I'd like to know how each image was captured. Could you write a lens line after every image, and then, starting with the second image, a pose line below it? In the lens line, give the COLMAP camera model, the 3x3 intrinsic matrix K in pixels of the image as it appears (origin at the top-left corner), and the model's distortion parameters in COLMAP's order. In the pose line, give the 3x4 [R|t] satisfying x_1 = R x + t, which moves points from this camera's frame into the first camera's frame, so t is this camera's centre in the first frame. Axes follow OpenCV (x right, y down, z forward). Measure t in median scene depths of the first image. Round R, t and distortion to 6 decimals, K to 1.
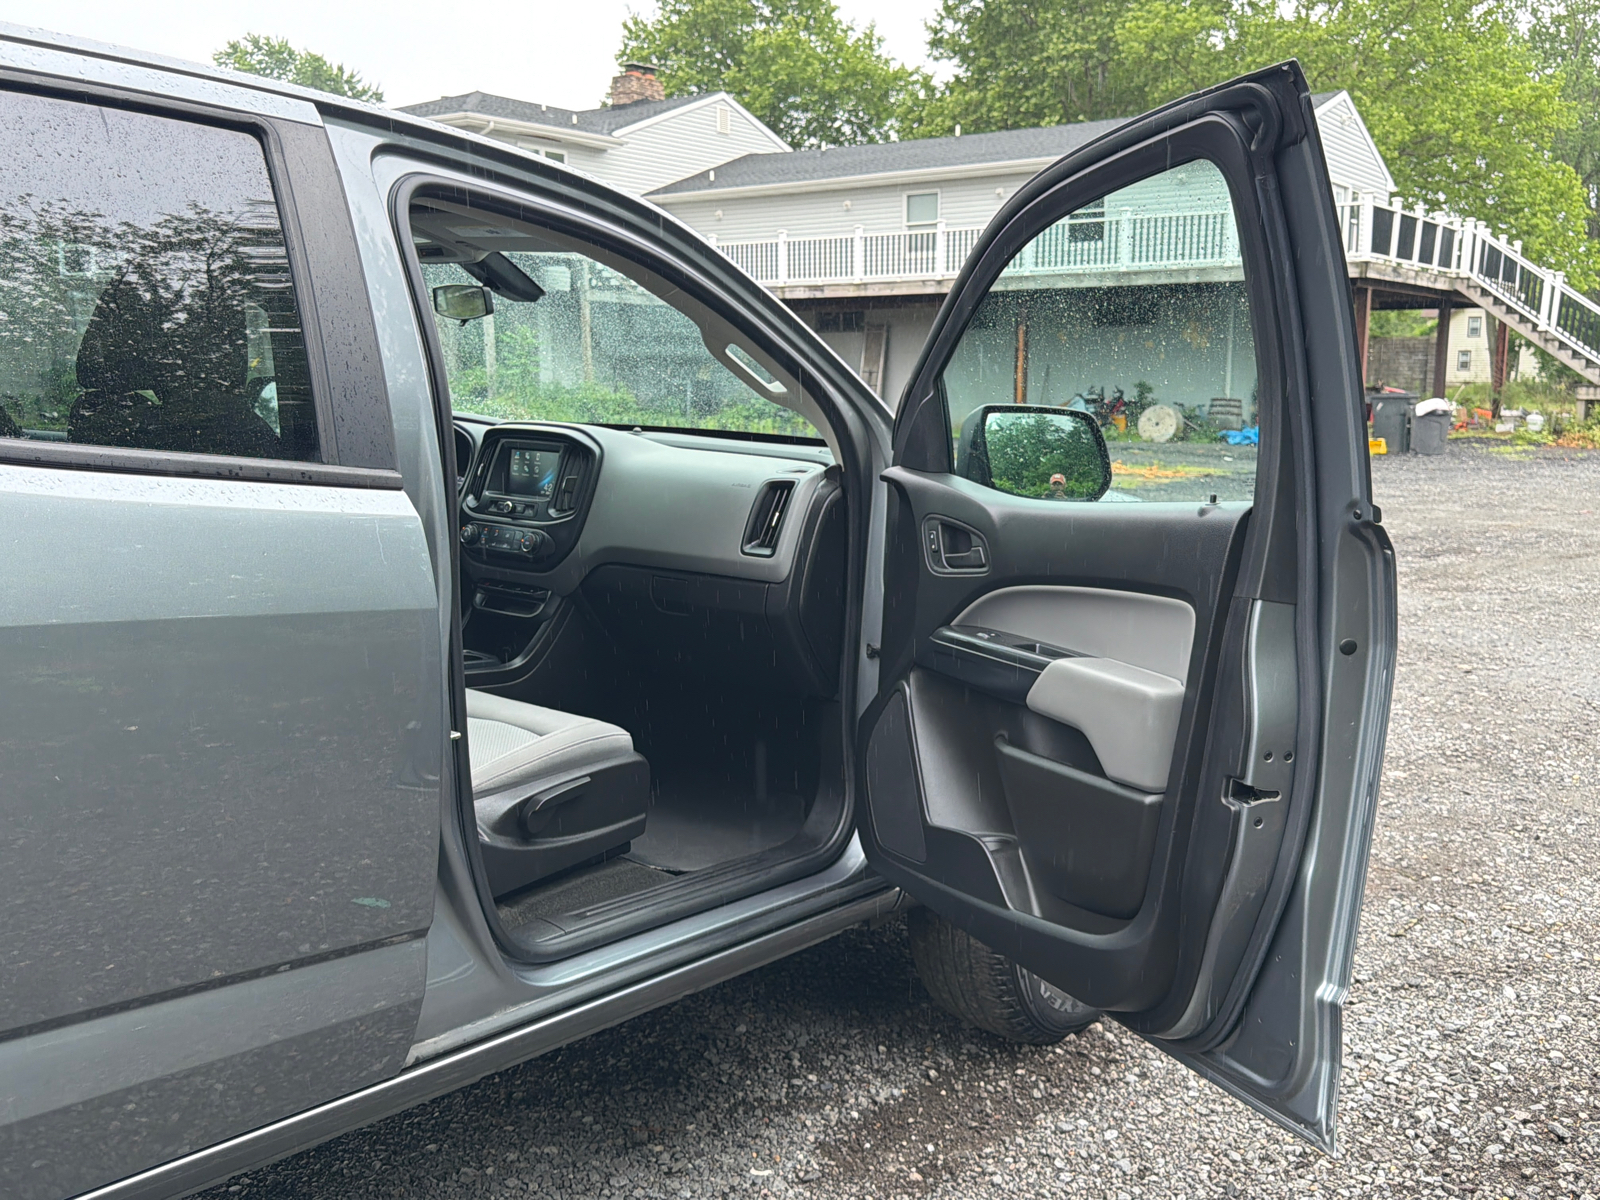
lens RADIAL K [[1472.1, 0, 796.4], [0, 1472.1, 610.8], [0, 0, 1]] dist [0.160500, -0.346501]
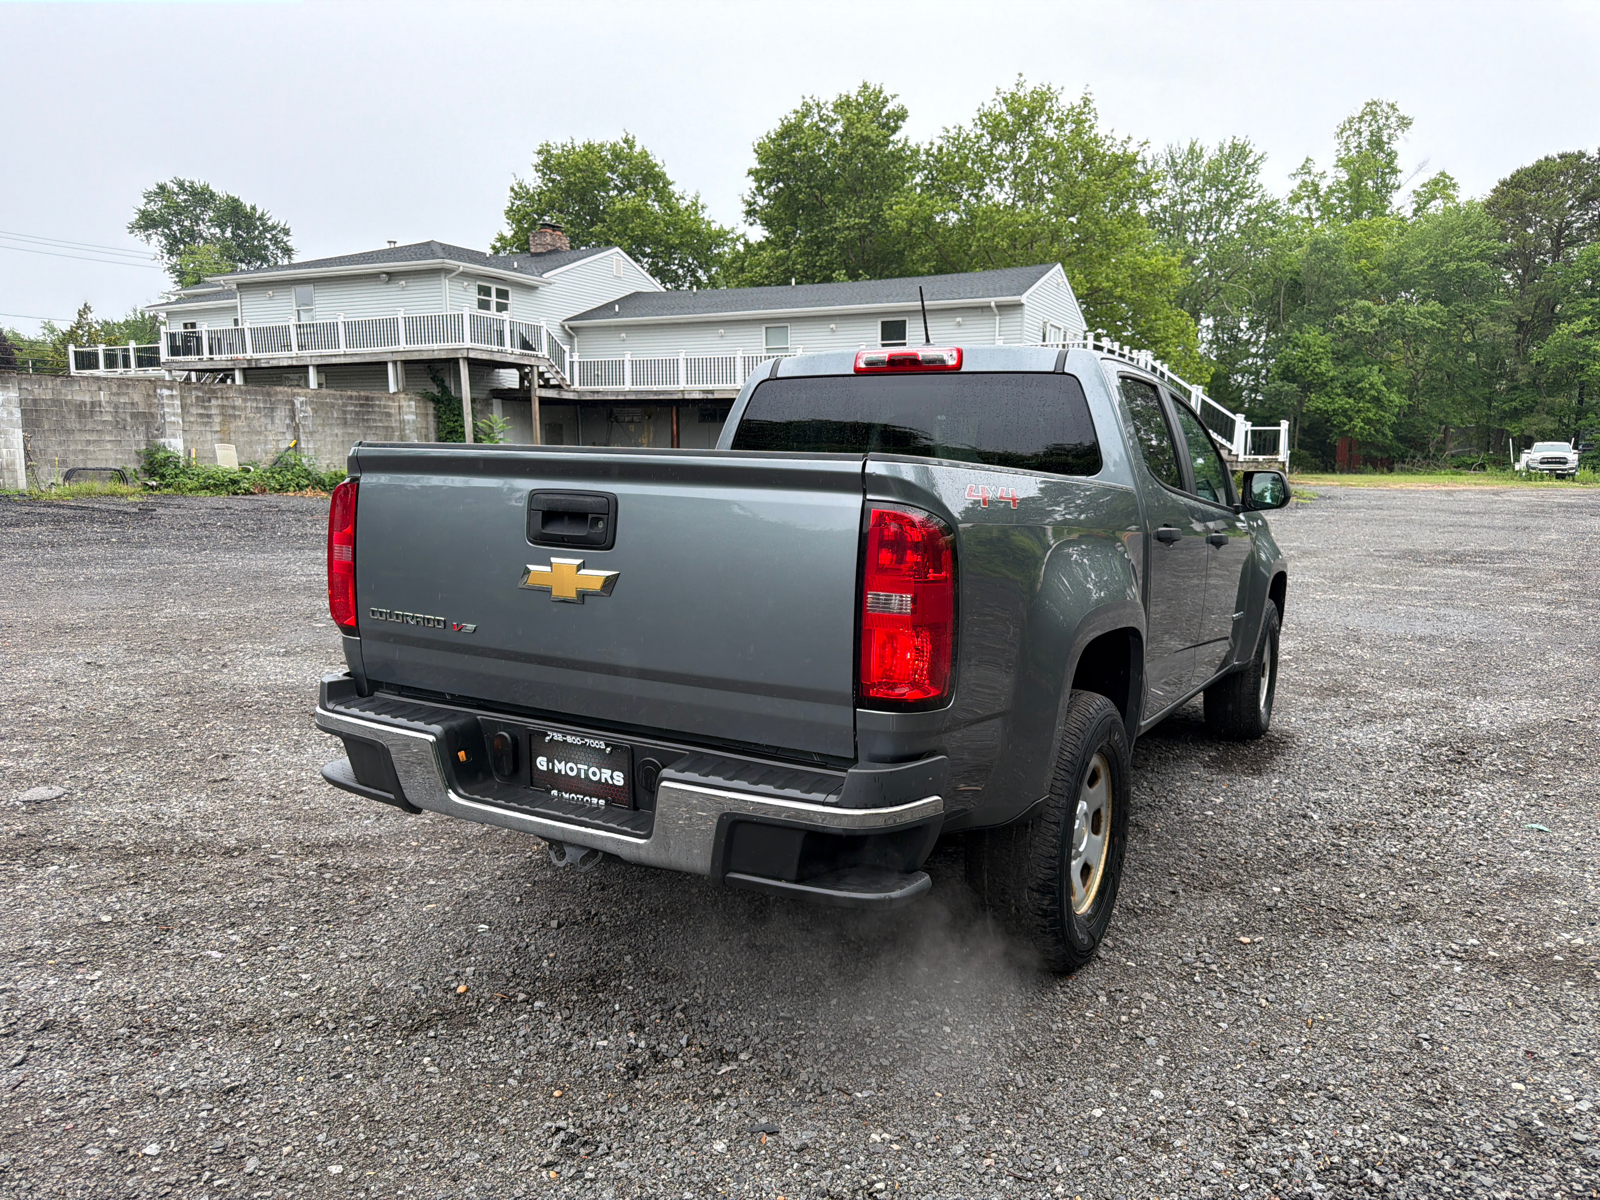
lens RADIAL K [[1135.8, 0, 800.7], [0, 1135.8, 604.1], [0, 0, 1]] dist [0.089542, -0.126012]
pose [[0.985554, -0.022336, 0.167884, -0.058163], [0.026431, 0.999404, -0.022195, 0.006487], [-0.167288, 0.026311, 0.985557, -0.046410]]
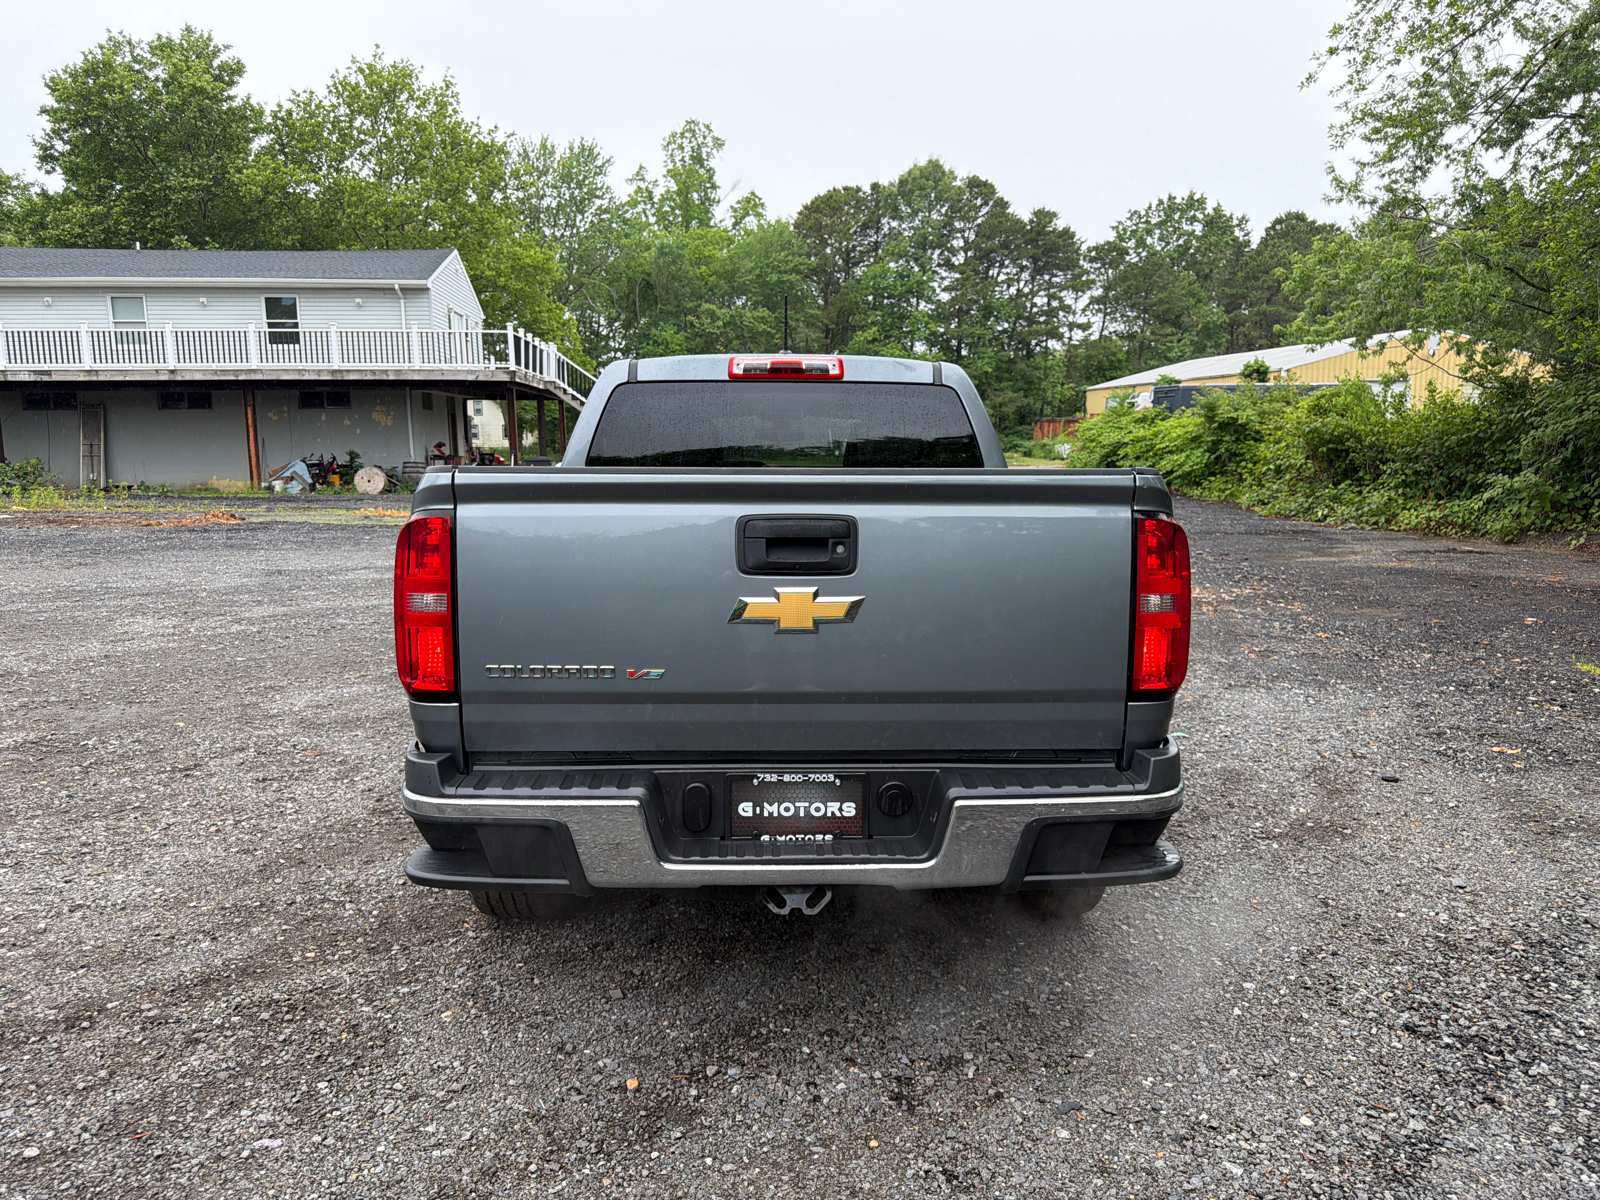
lens RADIAL K [[1142.6, 0, 796.0], [0, 1142.6, 617.9], [0, 0, 1]] dist [0.029199, -0.037031]
pose [[0.760321, -0.110713, 0.640043, -0.090862], [0.113455, 0.992855, 0.036967, 0.002533], [-0.639563, 0.044509, 0.767449, -0.031304]]
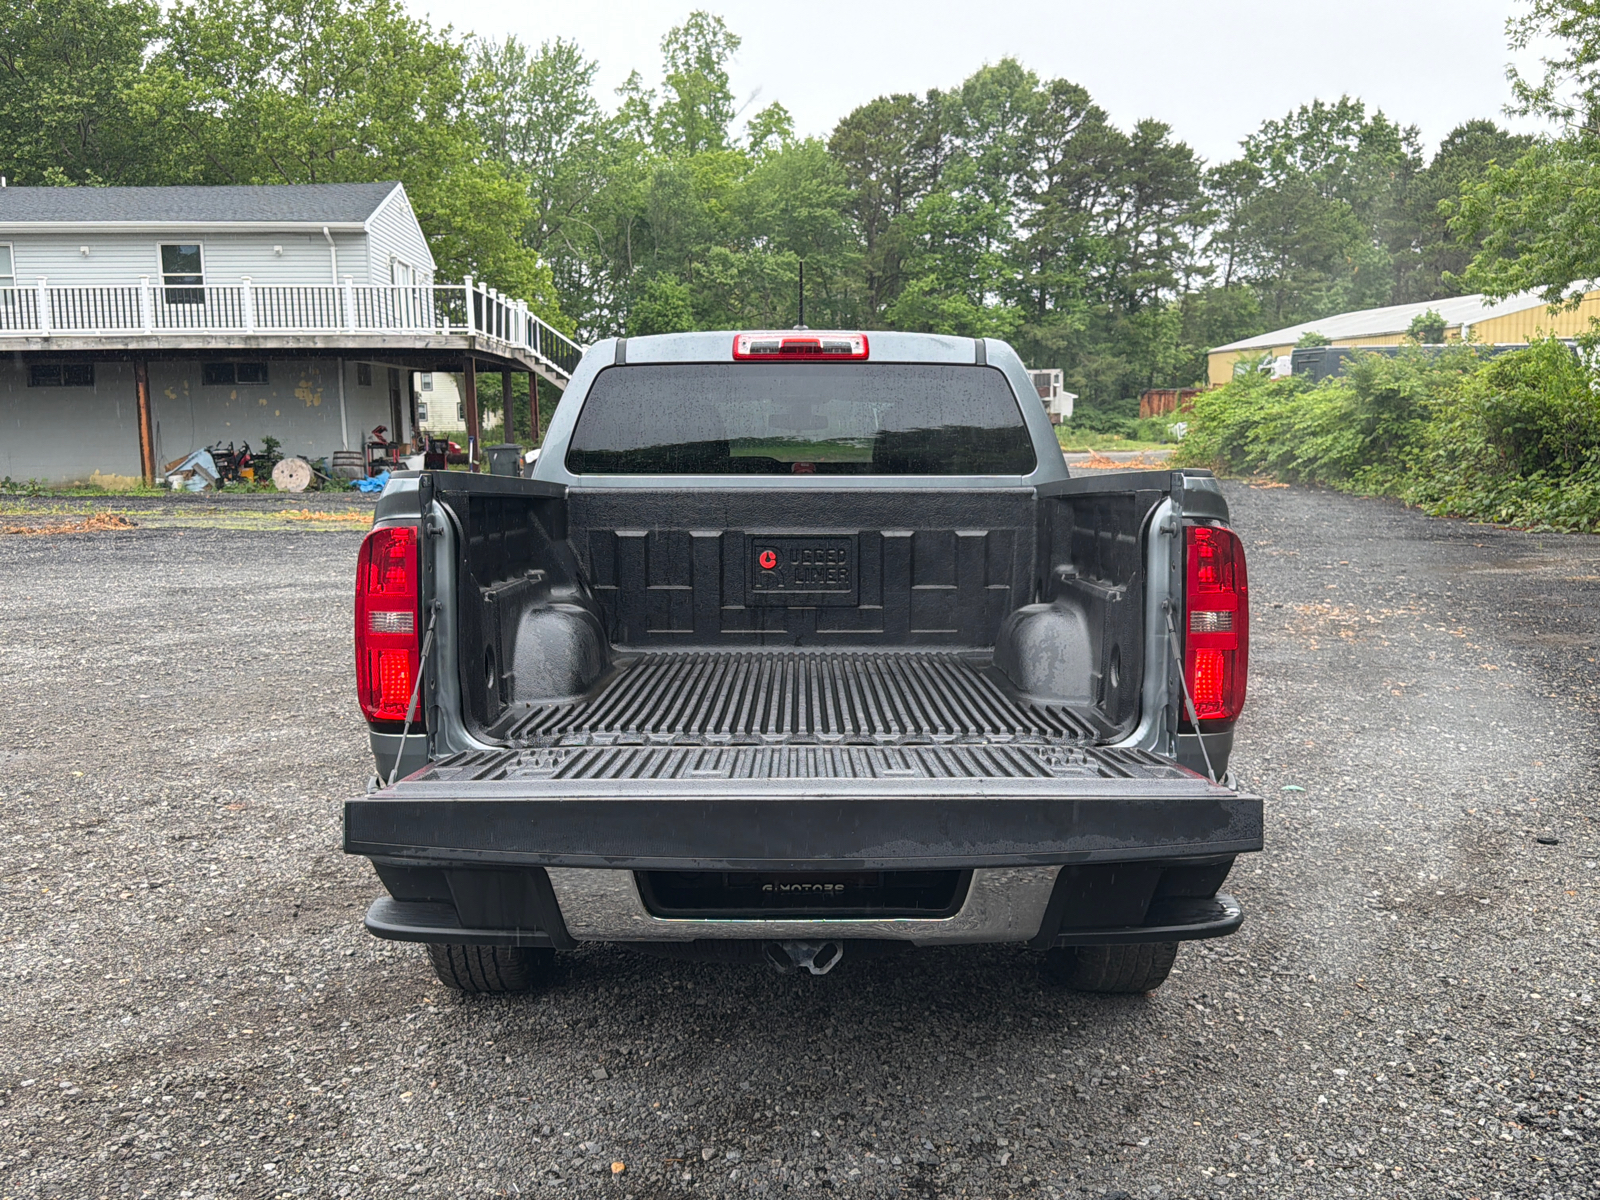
lens RADIAL K [[1469.7, 0, 792.2], [0, 1469.7, 628.1], [0, 0, 1]] dist [0.079882, -0.147833]
pose [[0.777684, -0.102866, 0.620183, -0.094569], [0.115570, 0.993102, 0.019800, 0.002795], [-0.617942, 0.056276, 0.784207, -0.037537]]
